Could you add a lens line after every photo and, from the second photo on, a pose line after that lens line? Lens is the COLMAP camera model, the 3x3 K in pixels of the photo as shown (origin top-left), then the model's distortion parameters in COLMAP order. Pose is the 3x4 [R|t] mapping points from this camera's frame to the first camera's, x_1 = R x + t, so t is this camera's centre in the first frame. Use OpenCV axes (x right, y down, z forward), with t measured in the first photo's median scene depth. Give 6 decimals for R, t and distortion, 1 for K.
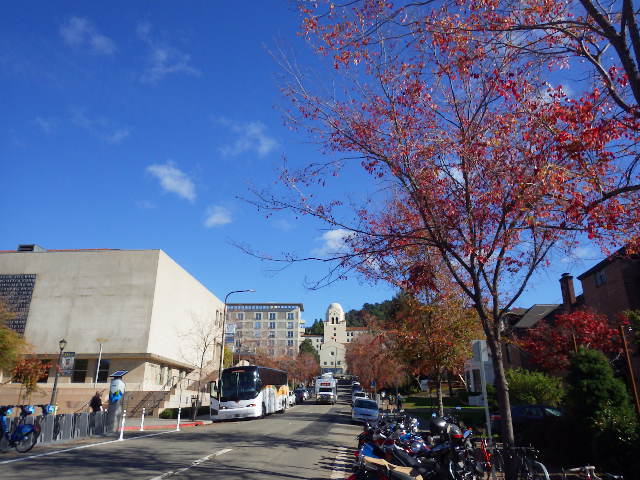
lens RADIAL K [[462.4, 0, 320.0], [0, 462.4, 240.0], [0, 0, 1]] dist [0.006996, -0.000549]
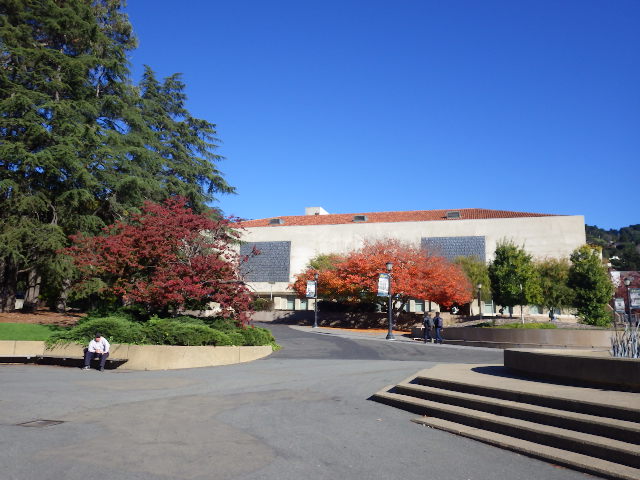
lens RADIAL K [[485.7, 0, 320.0], [0, 485.7, 240.0], [0, 0, 1]] dist [0.014814, 0.004193]
pose [[0.969906, -0.013183, -0.243124, -0.724618], [0.055377, 0.984308, 0.167542, -0.180778], [0.237100, -0.175963, 0.955416, -0.486031]]
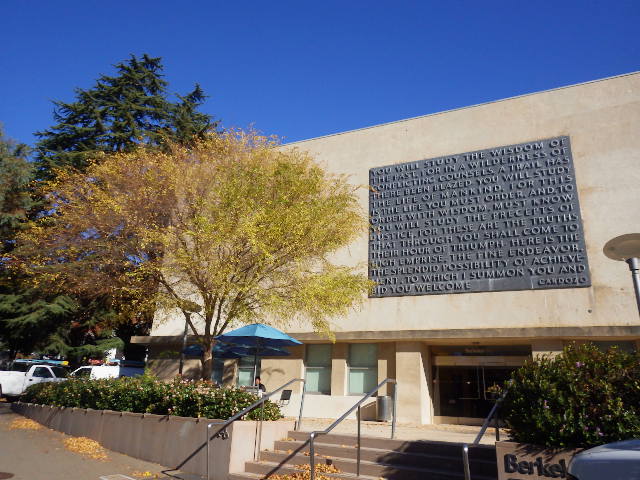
lens RADIAL K [[460.2, 0, 322.3], [0, 460.2, 243.0], [0, 0, 1]] dist [0.006236, 0.002422]
pose [[0.930380, -0.074812, -0.358881, -1.261262], [0.083854, 0.996431, 0.009672, 0.150765], [0.356877, -0.039092, 0.933333, 0.539055]]
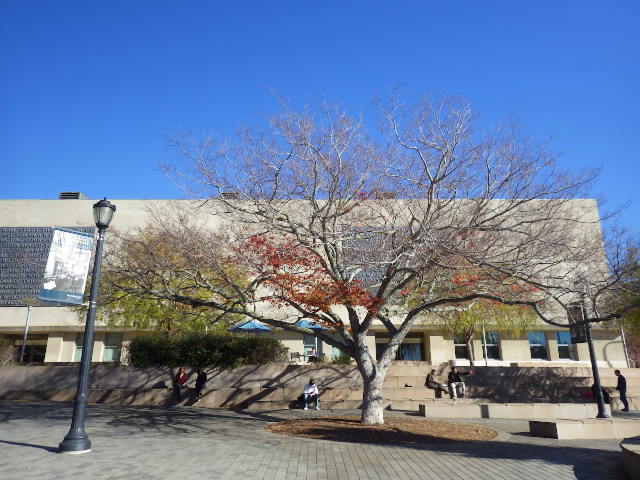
lens RADIAL K [[462.4, 0, 320.0], [0, 462.4, 240.0], [0, 0, 1]] dist [0.006996, -0.000549]
pose [[0.997865, 0.016673, 0.063150, -0.879267], [-0.020764, 0.997689, 0.064694, 0.045848], [-0.061925, -0.065867, 0.995905, 0.196333]]
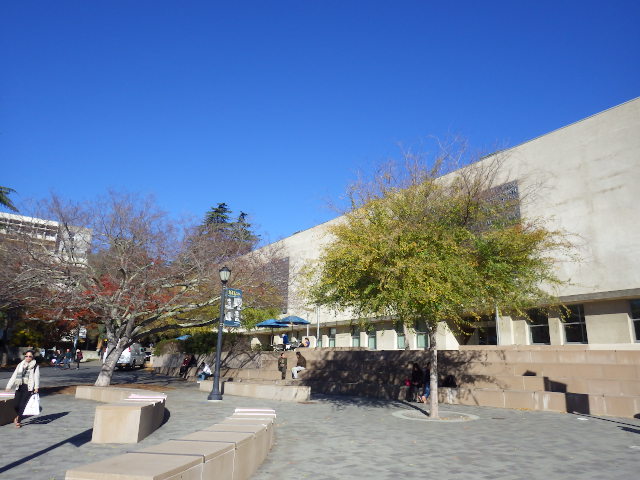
lens RADIAL K [[462.4, 0, 320.0], [0, 462.4, 240.0], [0, 0, 1]] dist [0.006996, -0.000549]
pose [[0.604312, -0.191390, -0.773419, -0.288500], [0.247861, 0.967712, -0.045804, 0.114431], [0.757213, -0.164021, 0.632238, 0.361898]]
